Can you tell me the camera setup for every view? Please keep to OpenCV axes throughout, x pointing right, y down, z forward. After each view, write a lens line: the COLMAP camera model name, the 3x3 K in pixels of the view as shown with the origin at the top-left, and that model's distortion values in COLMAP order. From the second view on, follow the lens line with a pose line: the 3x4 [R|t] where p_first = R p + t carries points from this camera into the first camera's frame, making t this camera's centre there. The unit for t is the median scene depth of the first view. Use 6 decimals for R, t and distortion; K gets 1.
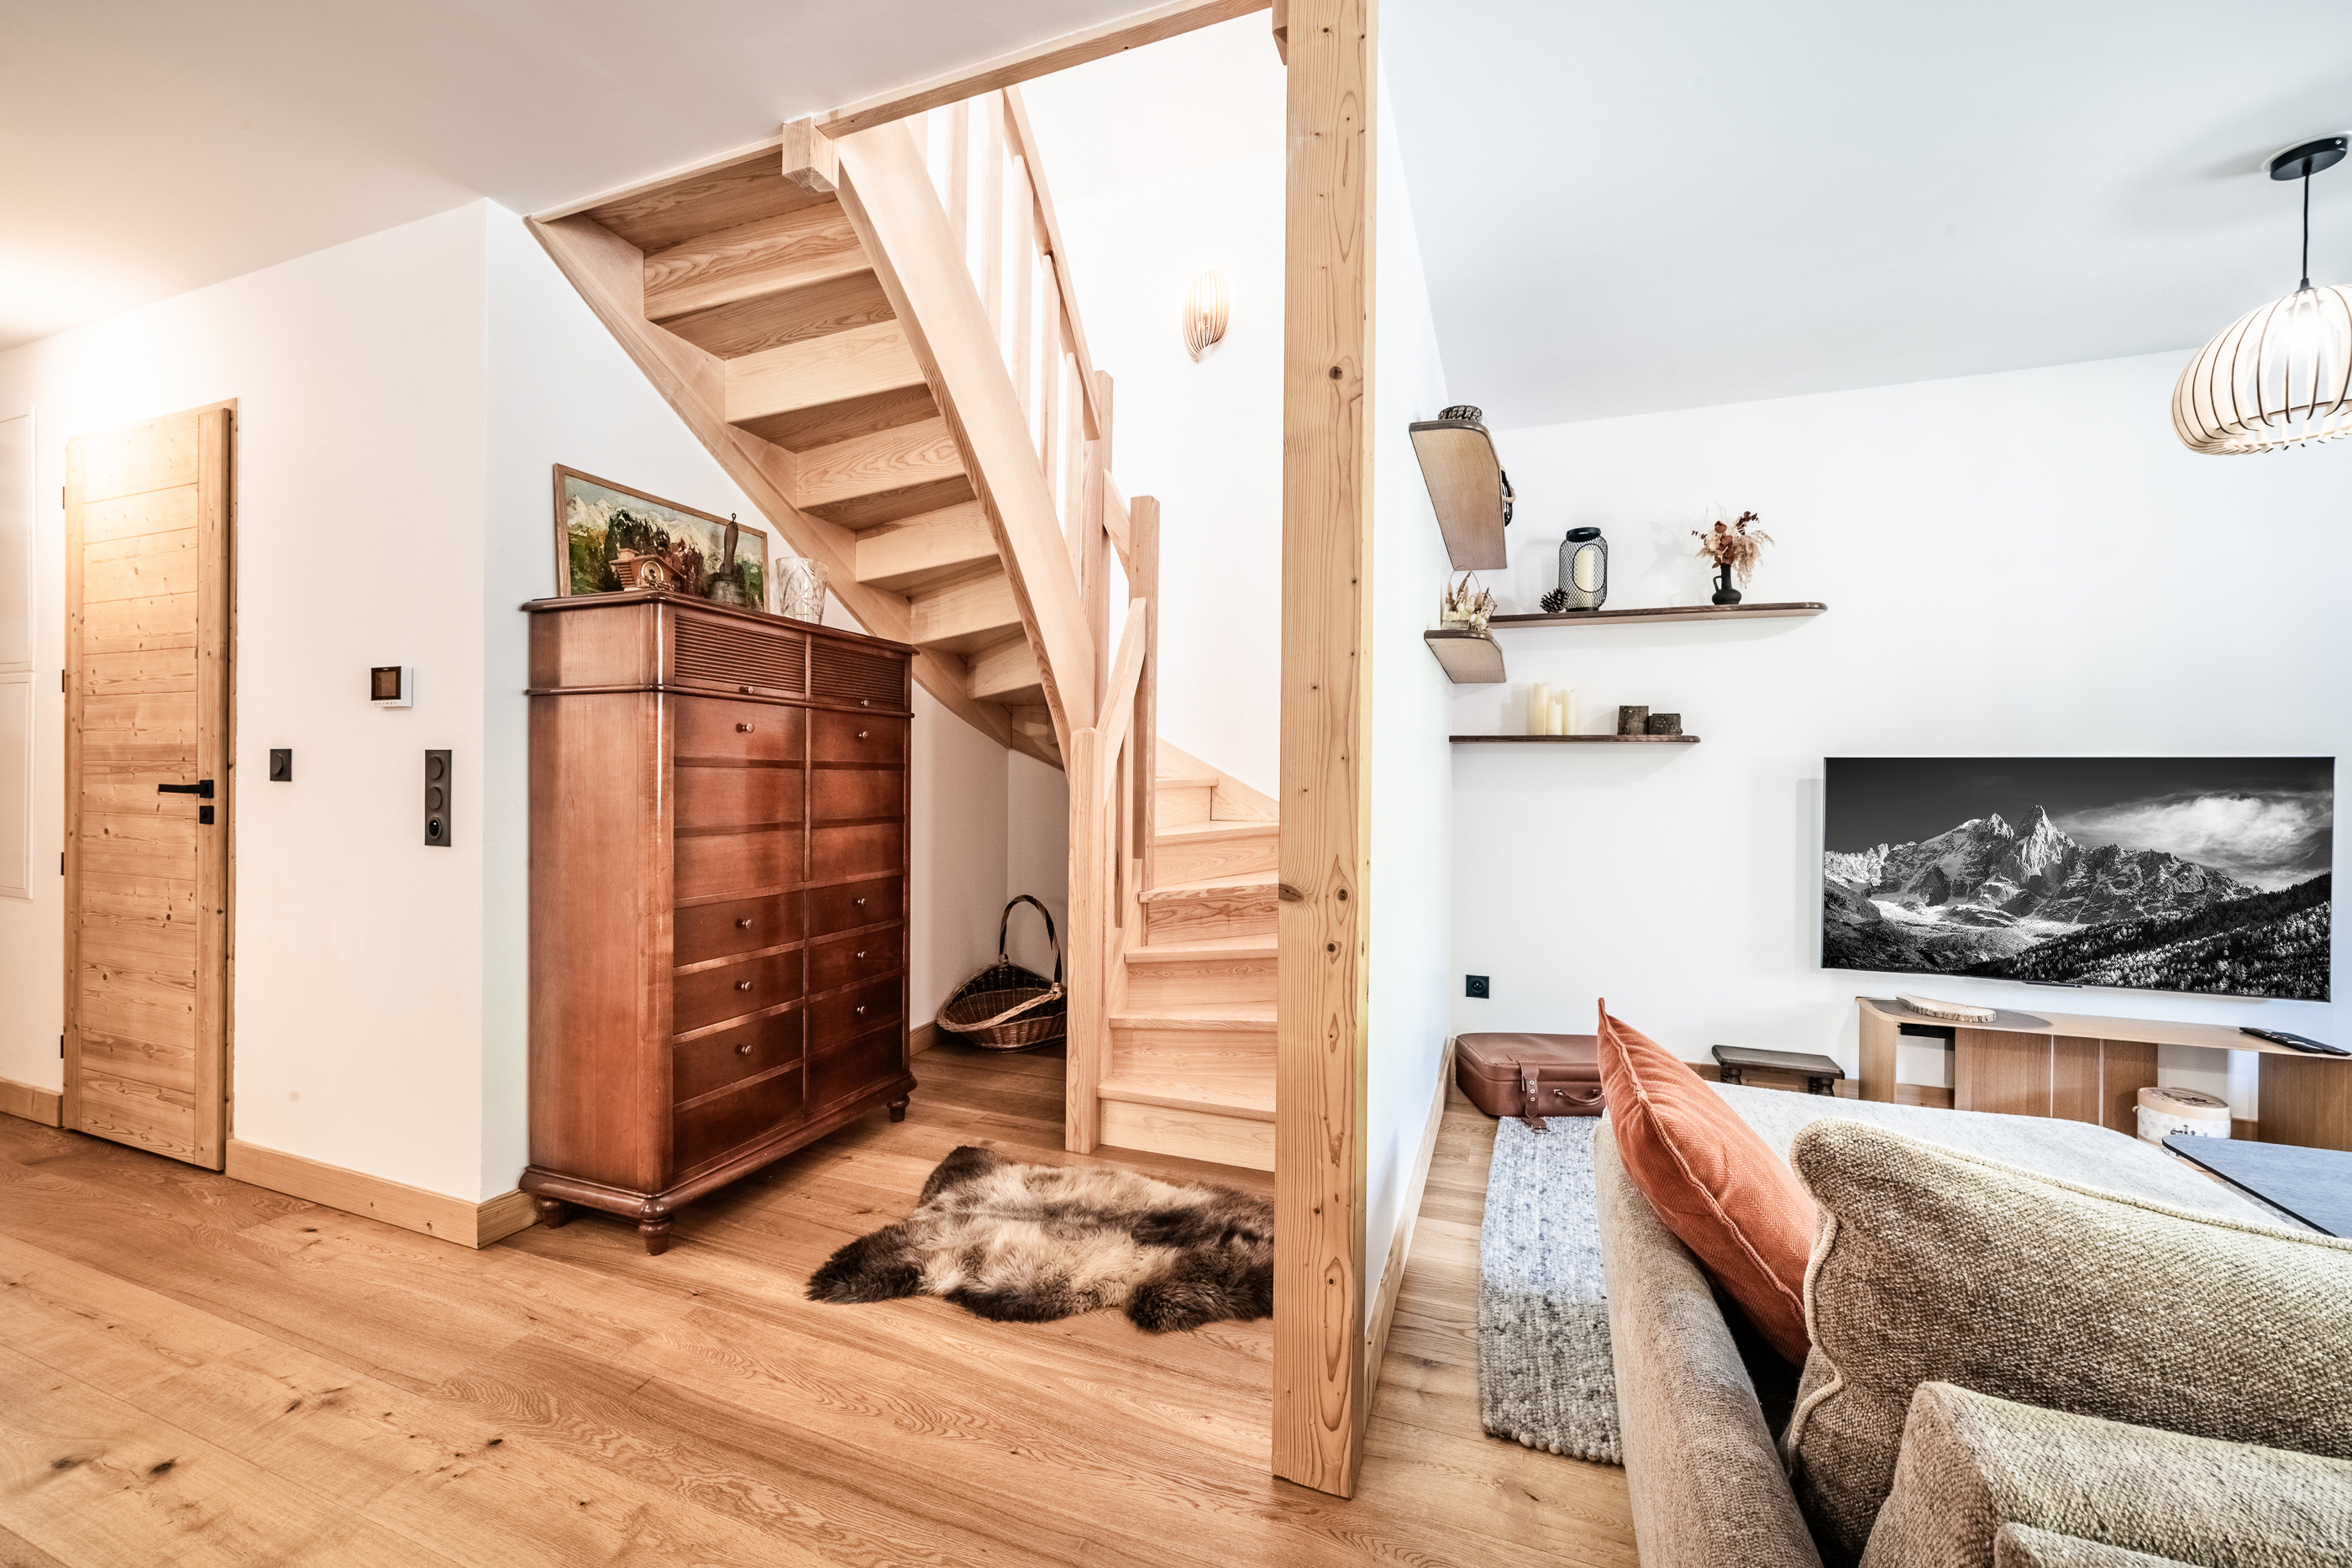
lens RADIAL K [[903.7, 0, 1185.9], [0, 903.7, 781.2], [0, 0, 1]] dist [-0.011411, 0.004815]
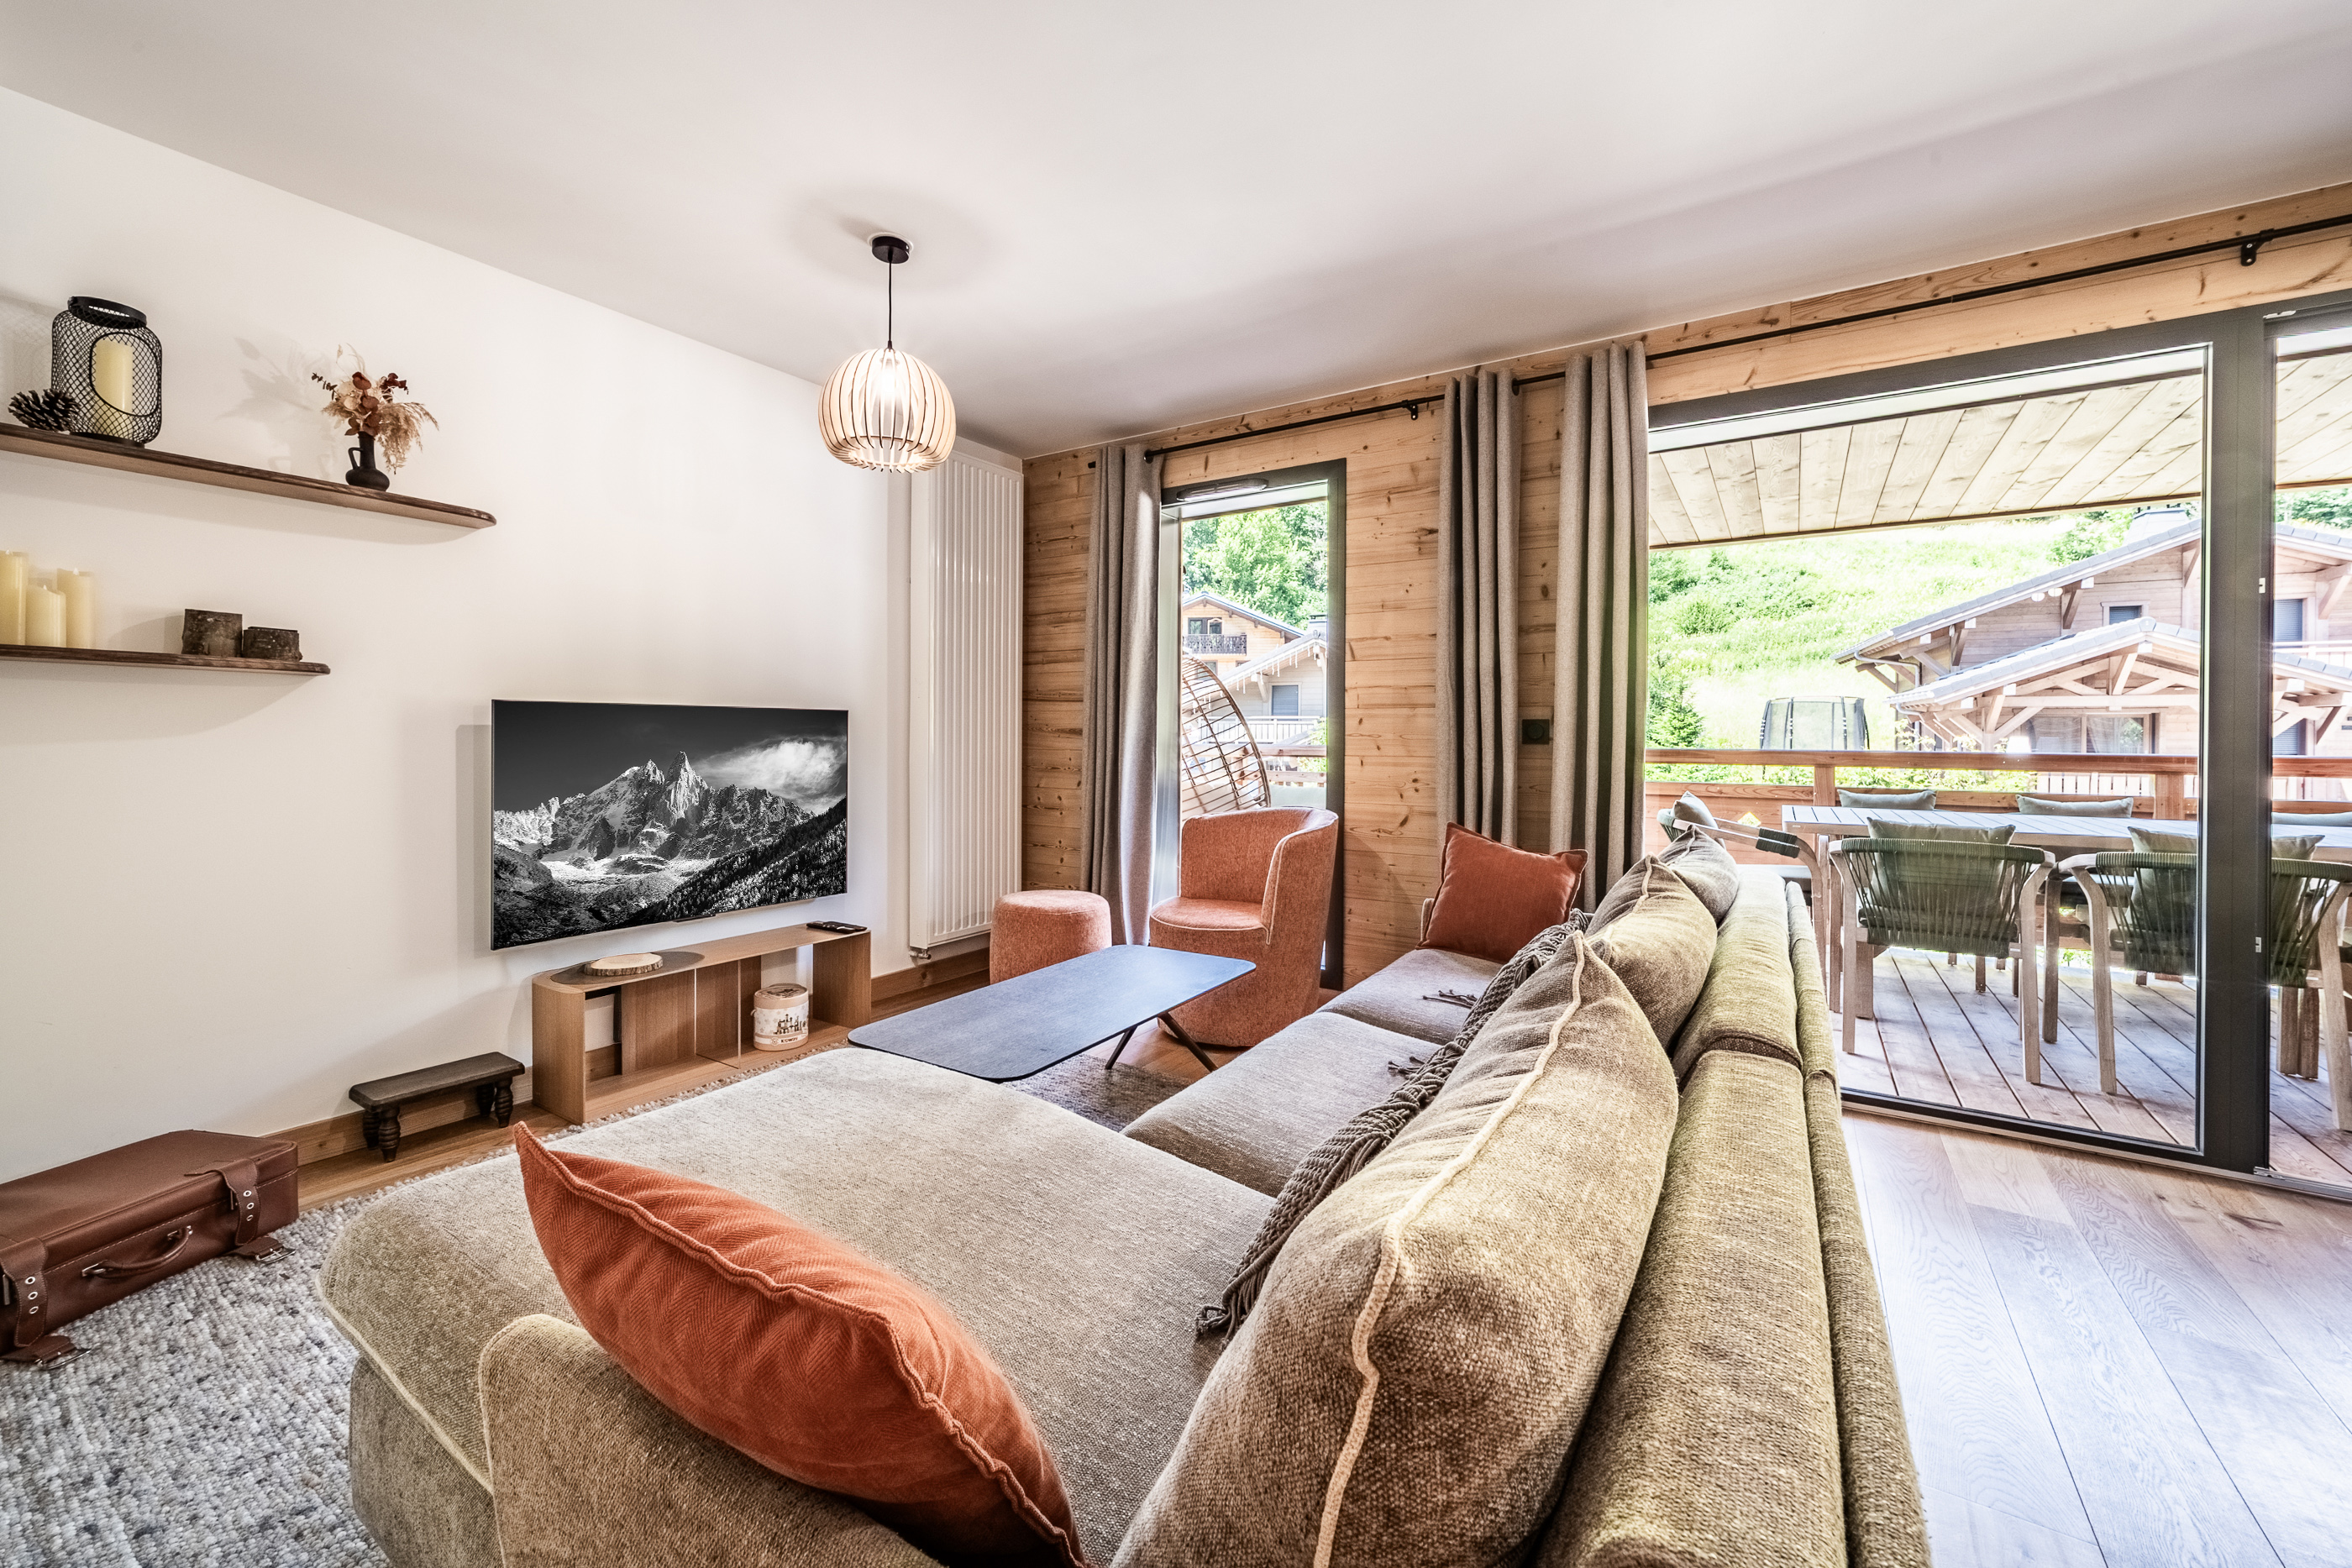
lens RADIAL K [[951.7, 0, 1126.0], [0, 951.7, 741.4], [0, 0, 1]] dist [-0.009216, 0.002535]
pose [[0.244934, -0.013192, 0.969450, -0.003704], [-0.000999, 0.999903, 0.013859, -0.000963], [-0.969539, -0.004363, 0.244897, 0.236932]]
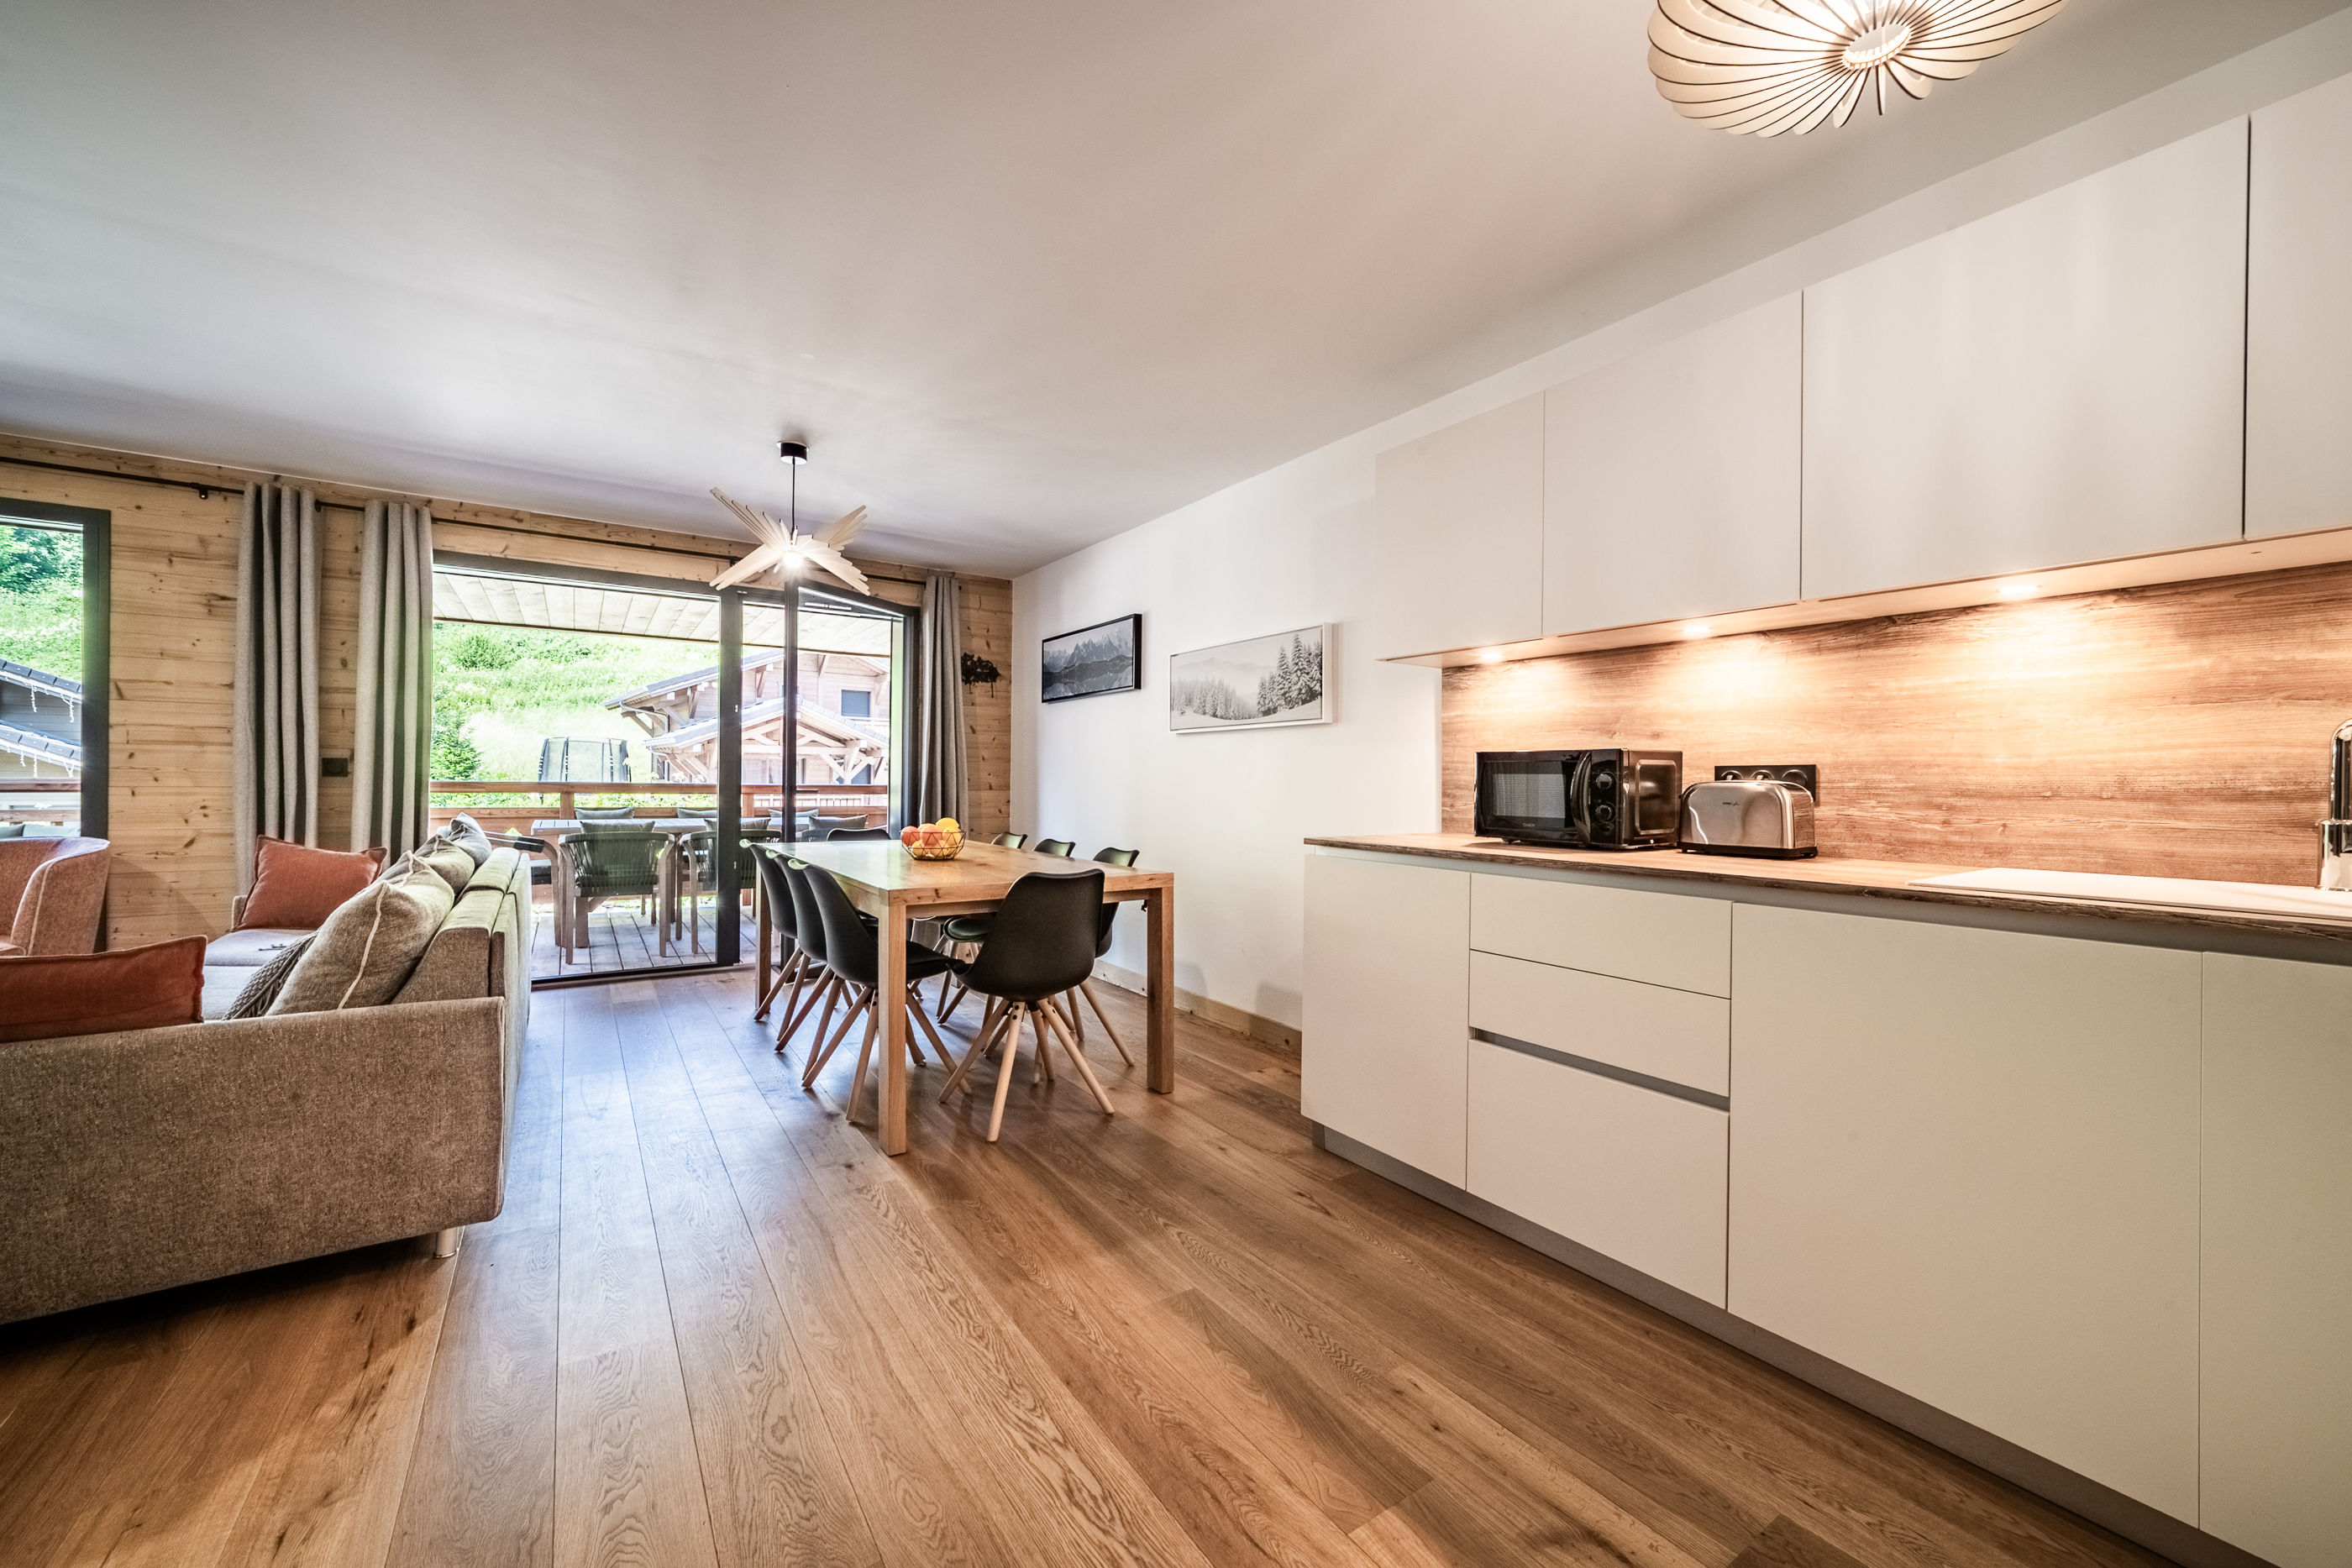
lens RADIAL K [[903.7, 0, 1182.5], [0, 903.7, 781.2], [0, 0, 1]] dist [-0.011411, 0.004815]
pose [[-0.819163, -0.018425, 0.573265, -0.771159], [-0.017943, 0.999818, 0.006496, -0.009795], [-0.573281, -0.004964, -0.819344, 0.456582]]
